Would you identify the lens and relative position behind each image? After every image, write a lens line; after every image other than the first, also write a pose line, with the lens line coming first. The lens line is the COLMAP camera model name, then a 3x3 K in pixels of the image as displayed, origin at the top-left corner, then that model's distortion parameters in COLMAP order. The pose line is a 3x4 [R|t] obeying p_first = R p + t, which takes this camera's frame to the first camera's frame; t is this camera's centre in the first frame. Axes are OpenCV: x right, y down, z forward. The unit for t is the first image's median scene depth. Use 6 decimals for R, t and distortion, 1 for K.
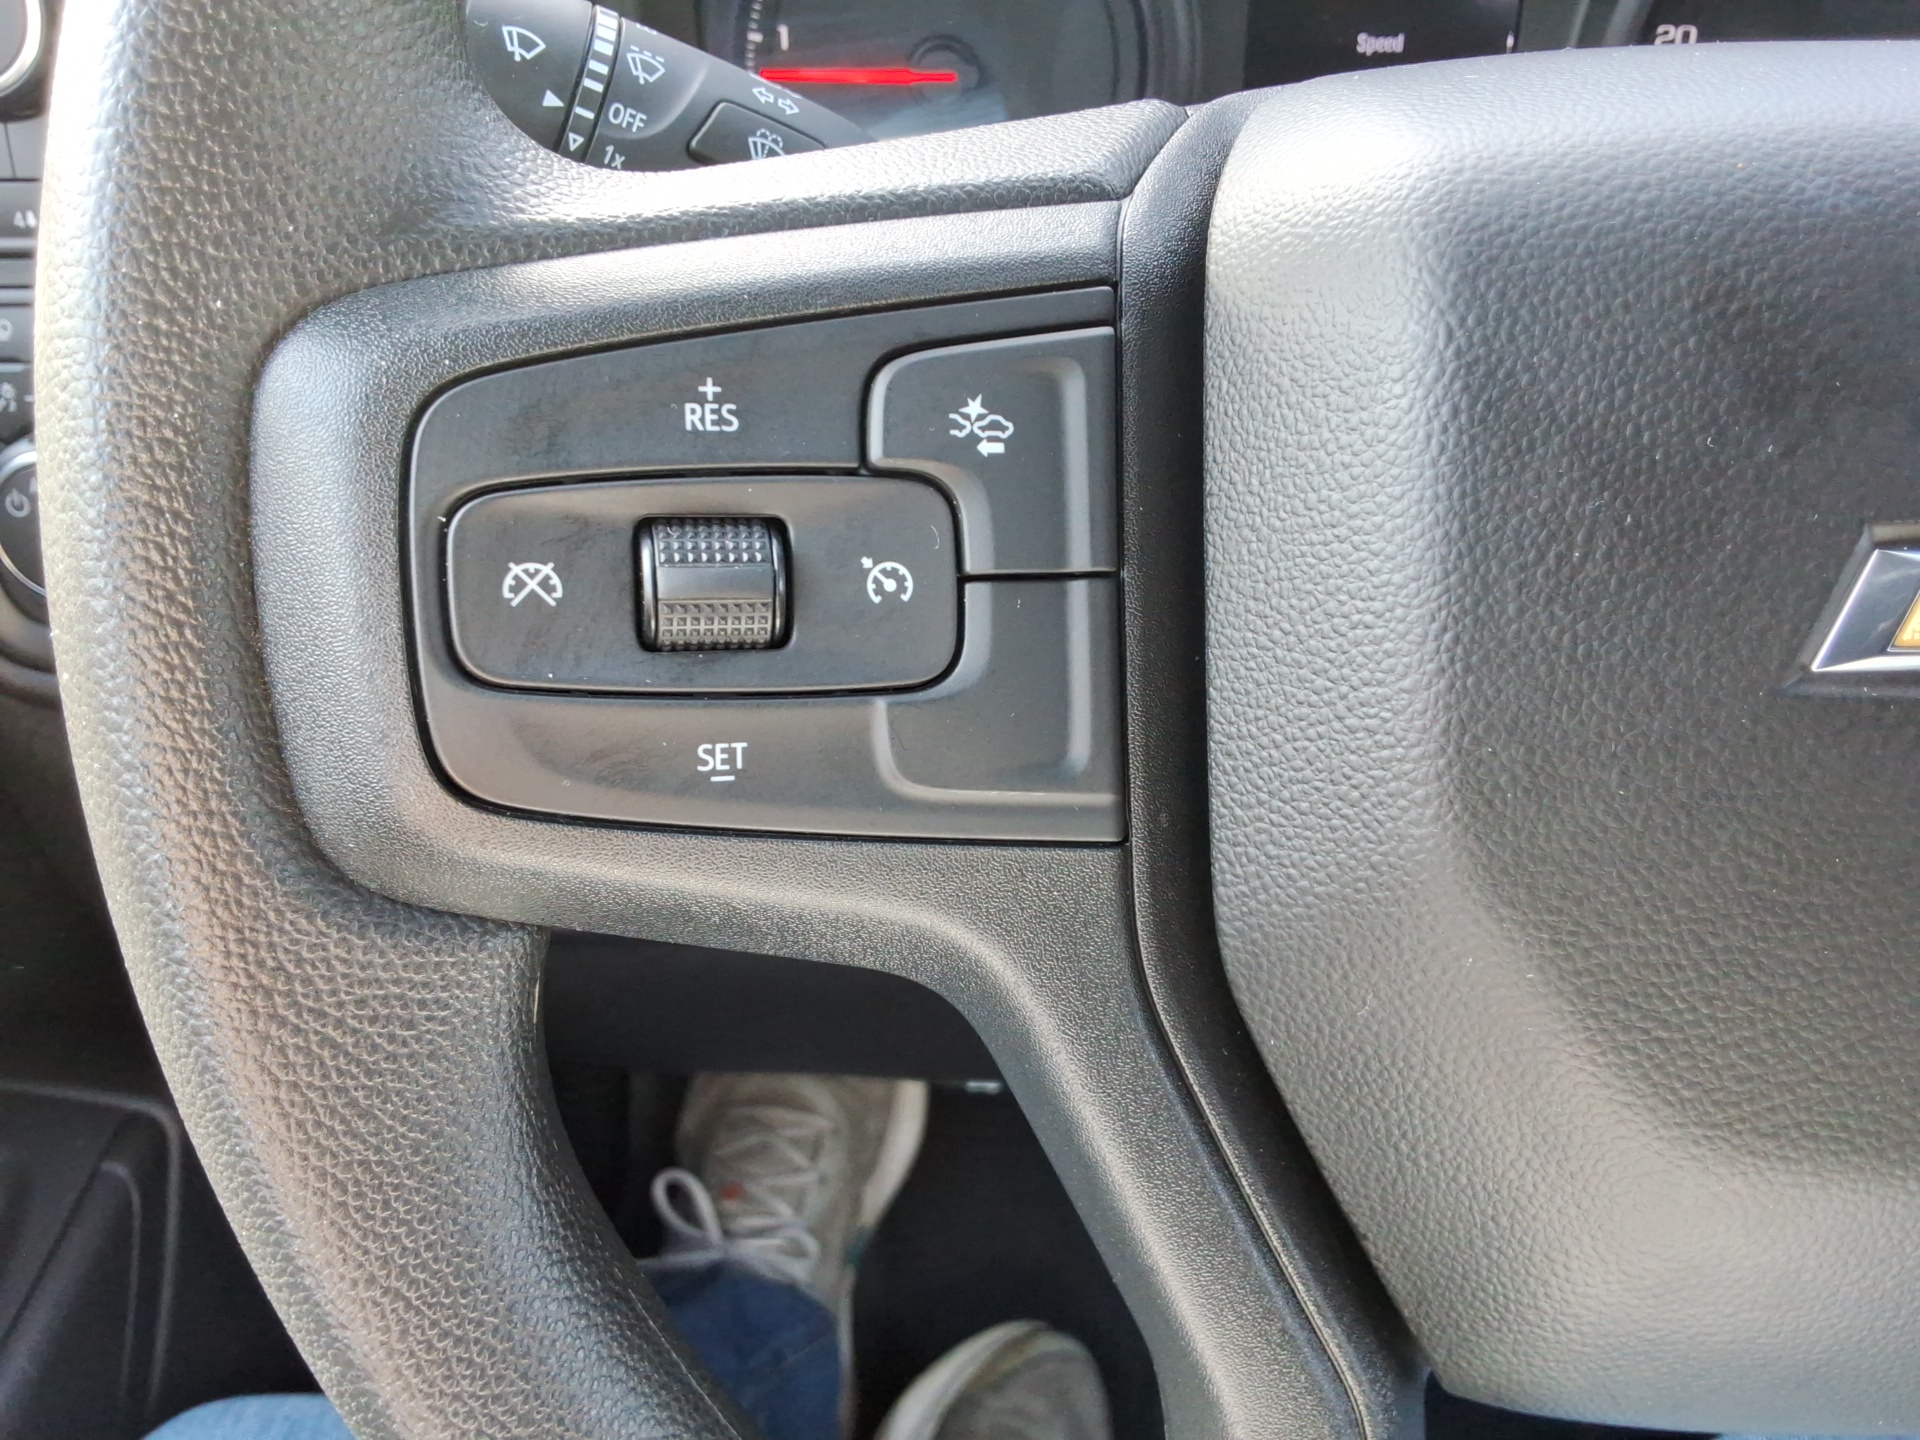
lens RADIAL K [[1535.4, 0, 976.1], [0, 1535.4, 698.6], [0, 0, 1]] dist [0.140187, -0.215117]
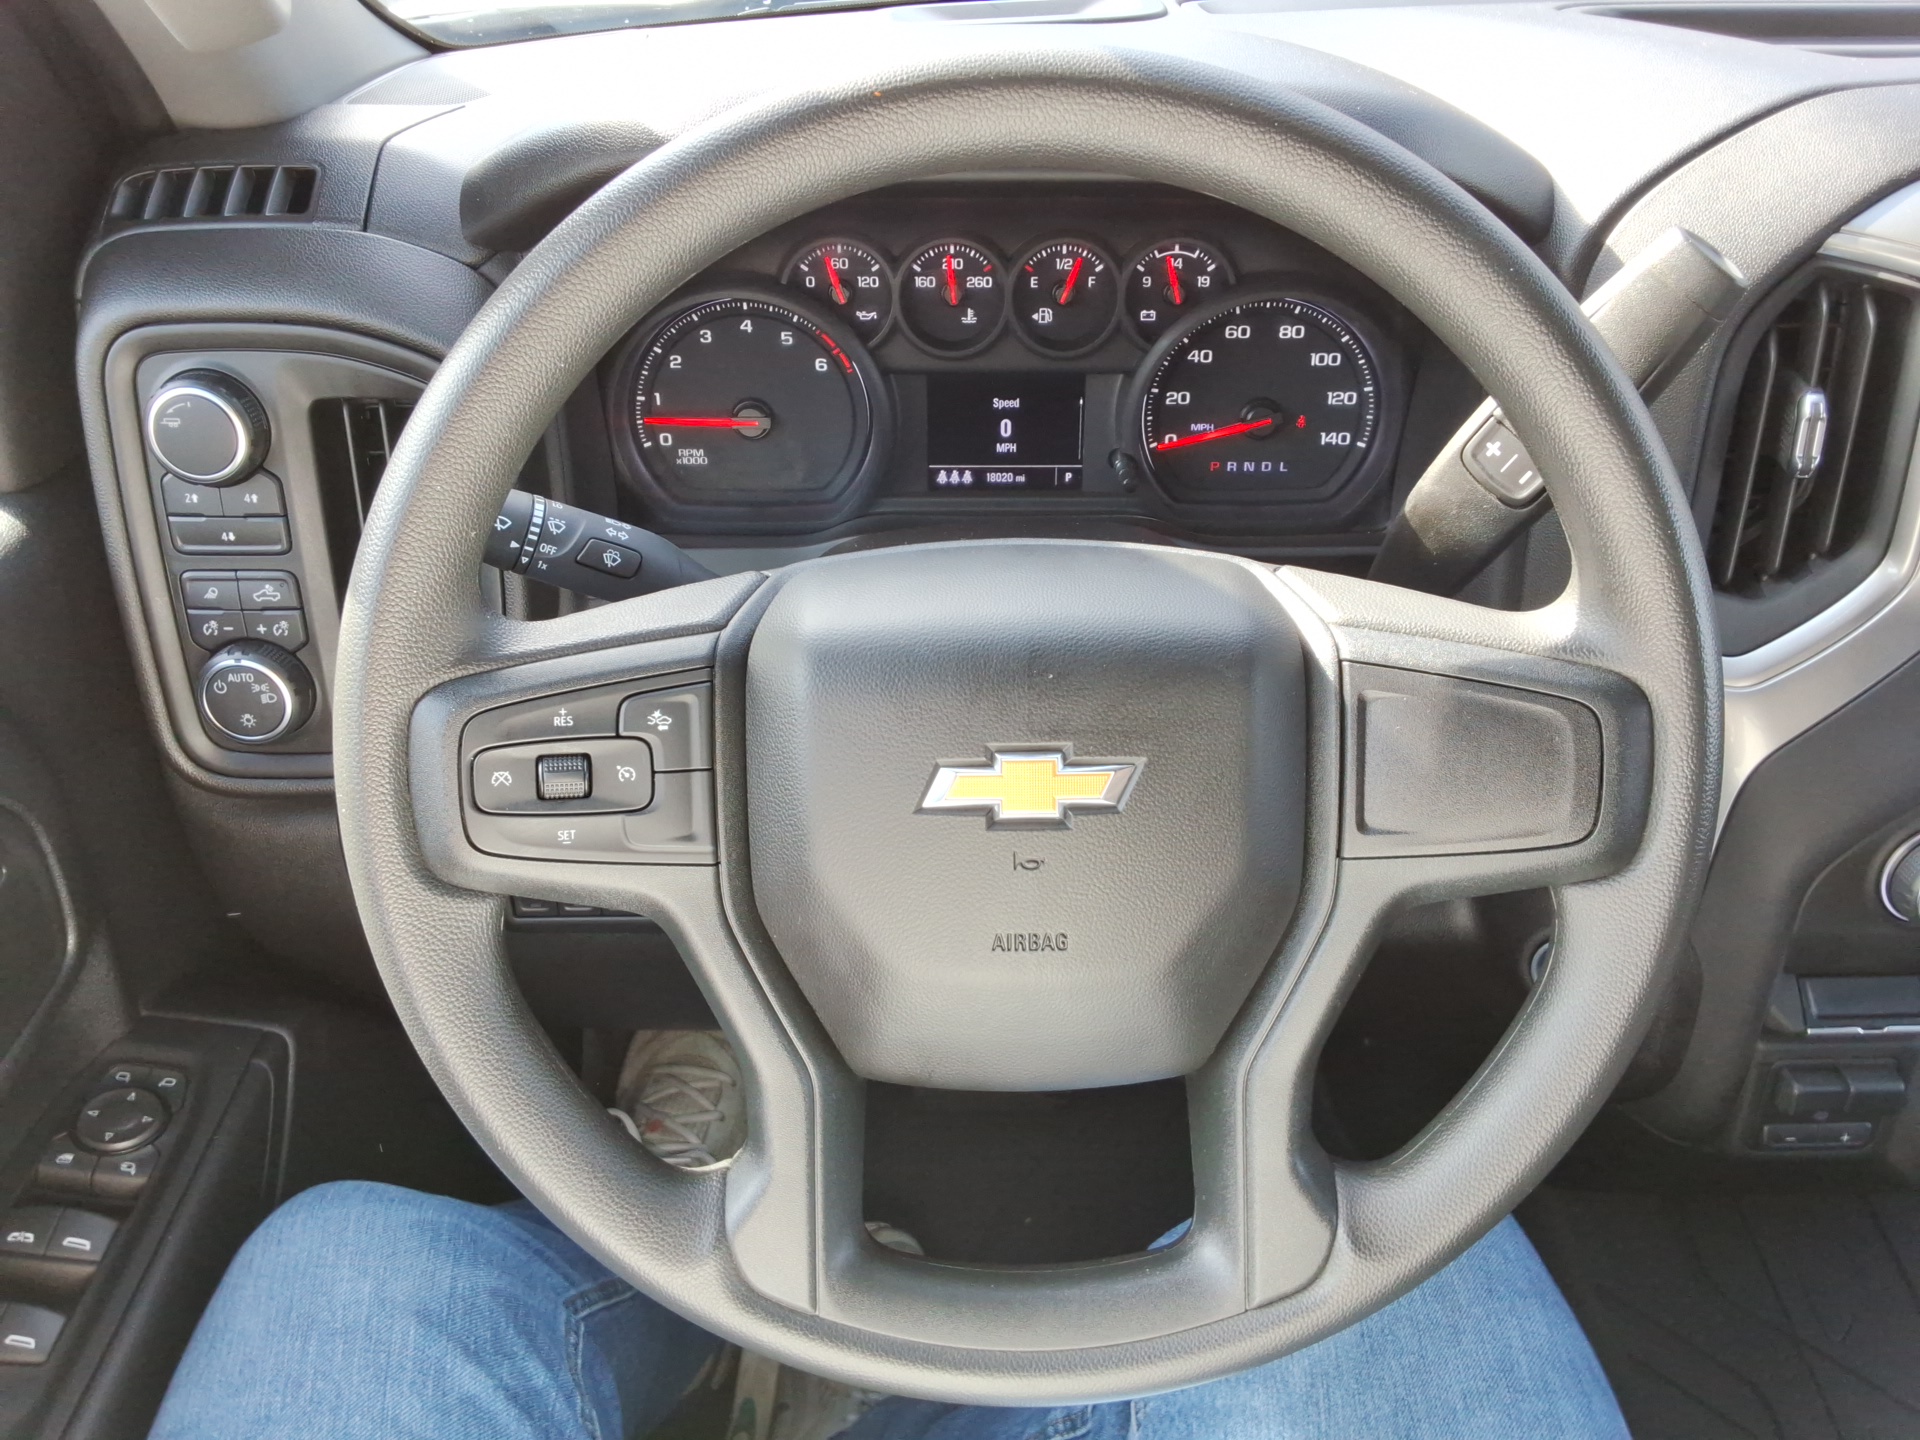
lens RADIAL K [[1535.4, 0, 976.1], [0, 1535.4, 698.6], [0, 0, 1]] dist [0.140187, -0.215117]
pose [[0.999949, -0.003747, 0.009359, 0.480343], [0.003944, 0.999769, -0.021129, -0.129199], [-0.009277, 0.021165, 0.999733, -1.600817]]
